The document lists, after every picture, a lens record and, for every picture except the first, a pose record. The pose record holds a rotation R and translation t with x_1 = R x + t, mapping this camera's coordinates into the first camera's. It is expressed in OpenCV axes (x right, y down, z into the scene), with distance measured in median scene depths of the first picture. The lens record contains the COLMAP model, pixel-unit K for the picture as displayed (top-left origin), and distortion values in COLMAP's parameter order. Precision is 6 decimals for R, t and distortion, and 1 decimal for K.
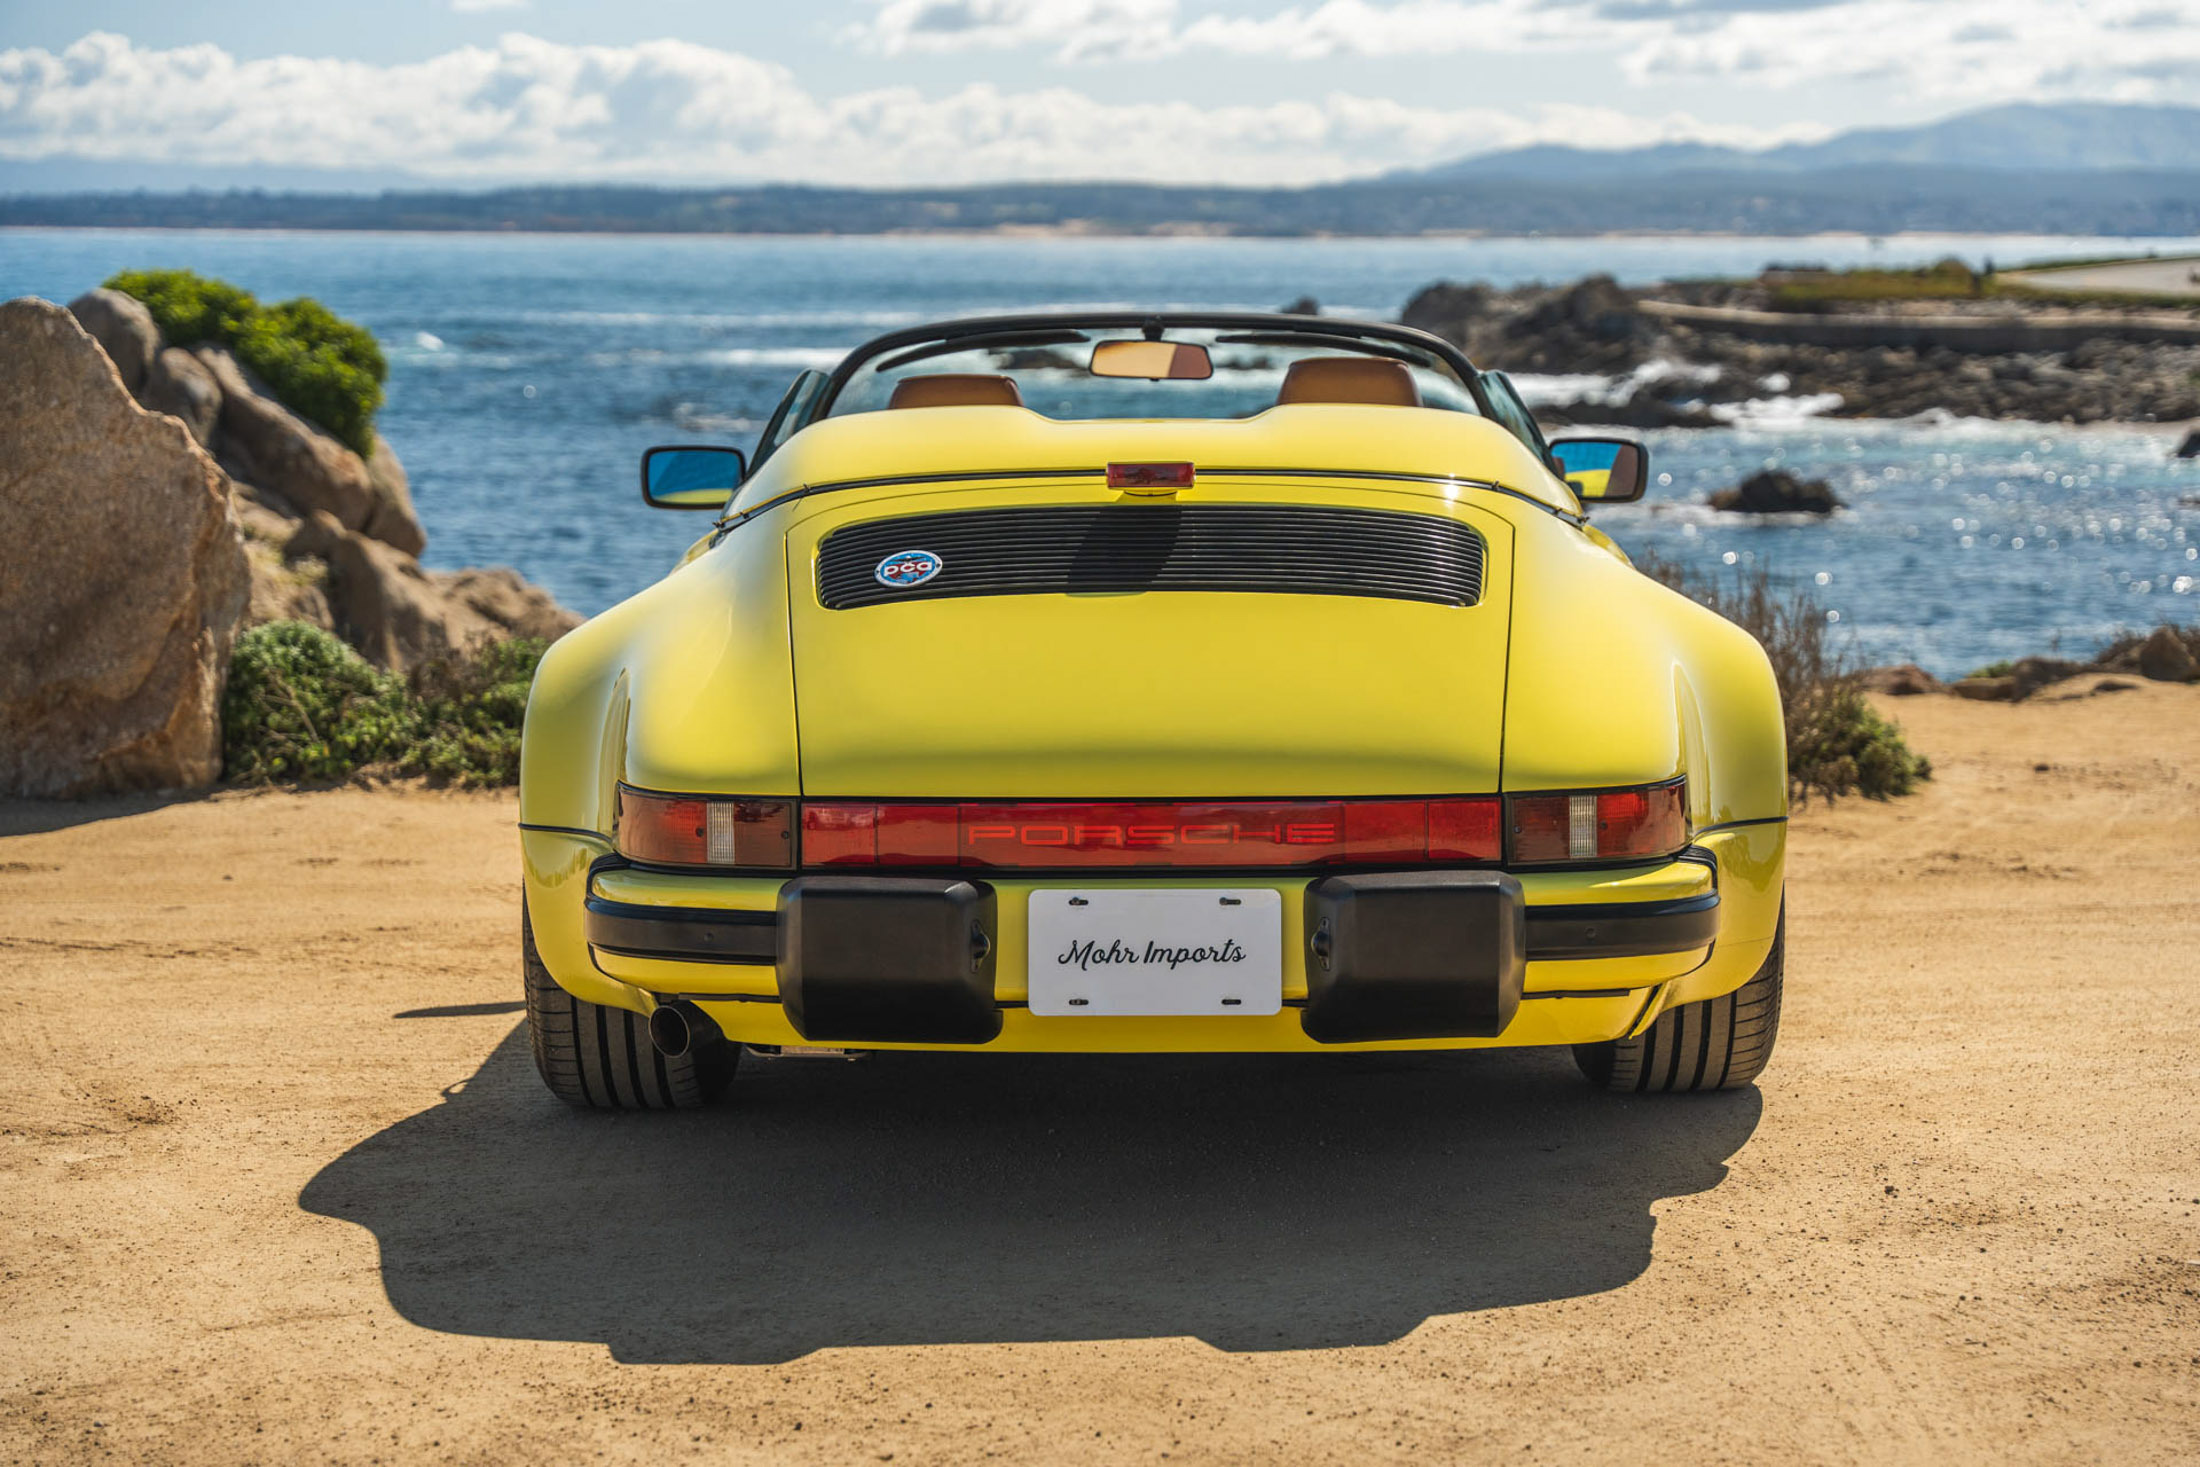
lens RADIAL K [[4029.1, 0, 1100.0], [0, 4029.1, 733.5], [0, 0, 1]] dist [0.142413, -0.253150]
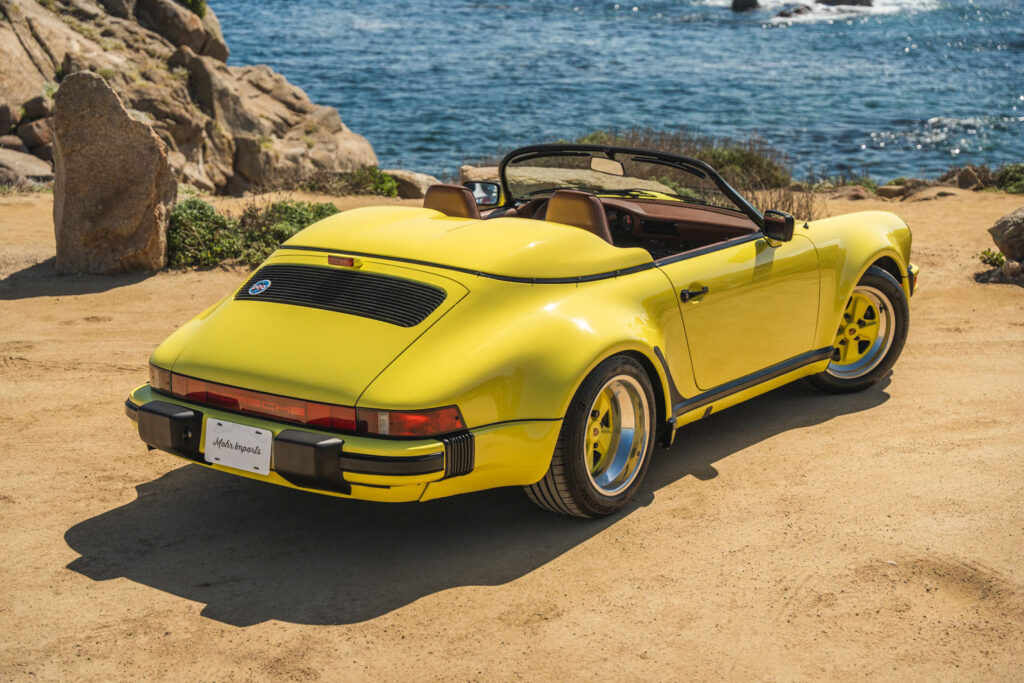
lens RADIAL K [[1853.7, 0, 498.3], [0, 1853.7, 344.3], [0, 0, 1]] dist [0.087476, 0.223049]
pose [[0.999821, 0.004801, -0.018323, 0.008983], [-0.002166, 0.989973, 0.141238, -0.104505], [0.018817, -0.141173, 0.989806, -0.142681]]
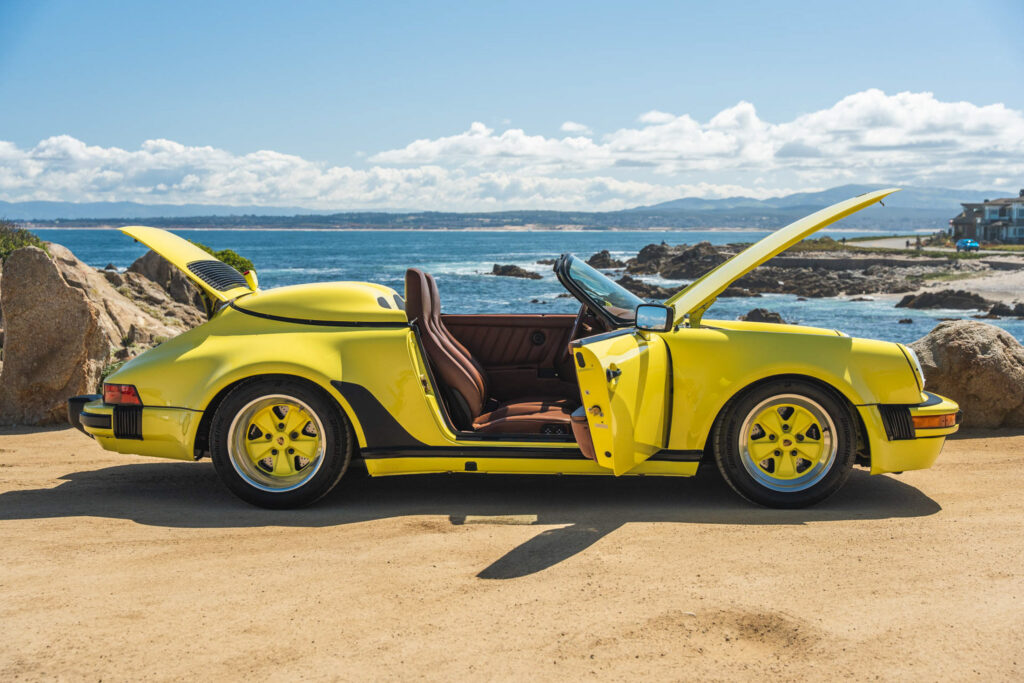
lens RADIAL K [[1382.7, 0, 512.0], [0, 1382.7, 341.5], [0, 0, 1]] dist [0.024703, 0.001828]
pose [[0.999728, 0.000734, -0.023296, 0.090420], [-0.001705, 0.999129, -0.041684, -0.002338], [0.023245, 0.041713, 0.998859, 0.058537]]
